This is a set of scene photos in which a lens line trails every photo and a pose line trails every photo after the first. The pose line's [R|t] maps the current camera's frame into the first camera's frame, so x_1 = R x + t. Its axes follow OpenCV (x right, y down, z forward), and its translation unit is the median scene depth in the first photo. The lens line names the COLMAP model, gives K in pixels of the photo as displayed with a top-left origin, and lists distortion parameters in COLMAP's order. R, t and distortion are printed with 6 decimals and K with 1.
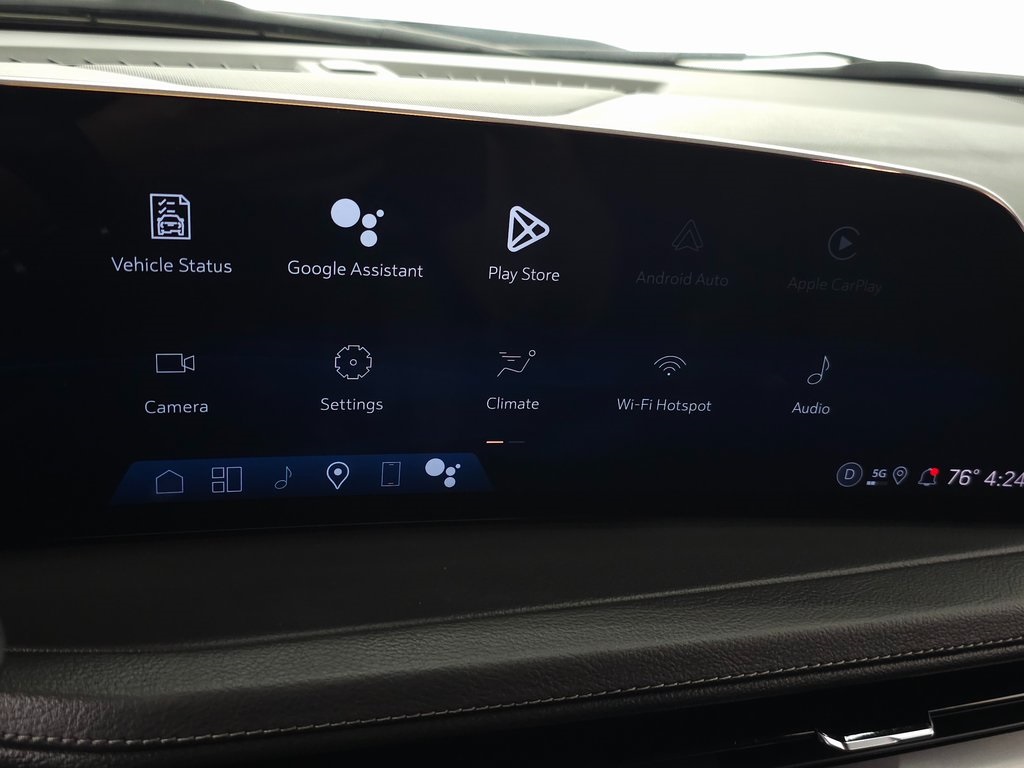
lens RADIAL K [[1065.1, 0, 512.0], [0, 1065.1, 384.0], [0, 0, 1]] dist [0.102435, -0.225261]
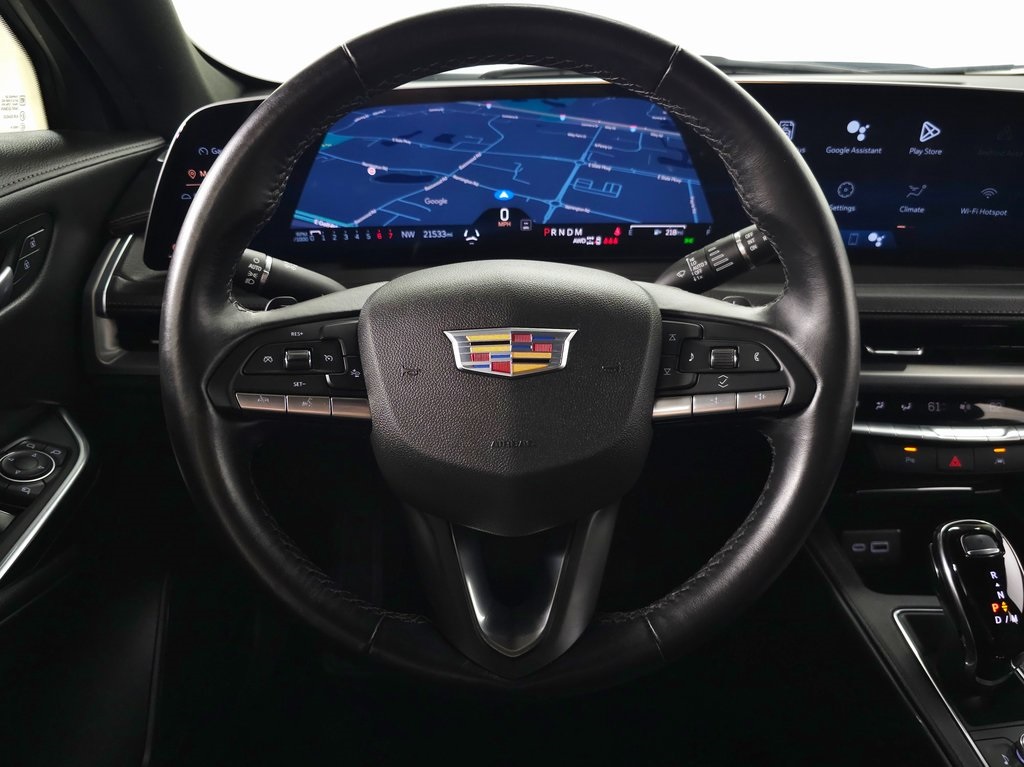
lens RADIAL K [[698.9, 0, 509.1], [0, 698.9, 379.8], [0, 0, 1]] dist [0.033340, -0.045853]
pose [[0.937242, 0.067745, -0.342036, -0.296243], [-0.040997, 0.995550, 0.084844, 0.318267], [0.346262, -0.065497, 0.935849, -0.858486]]
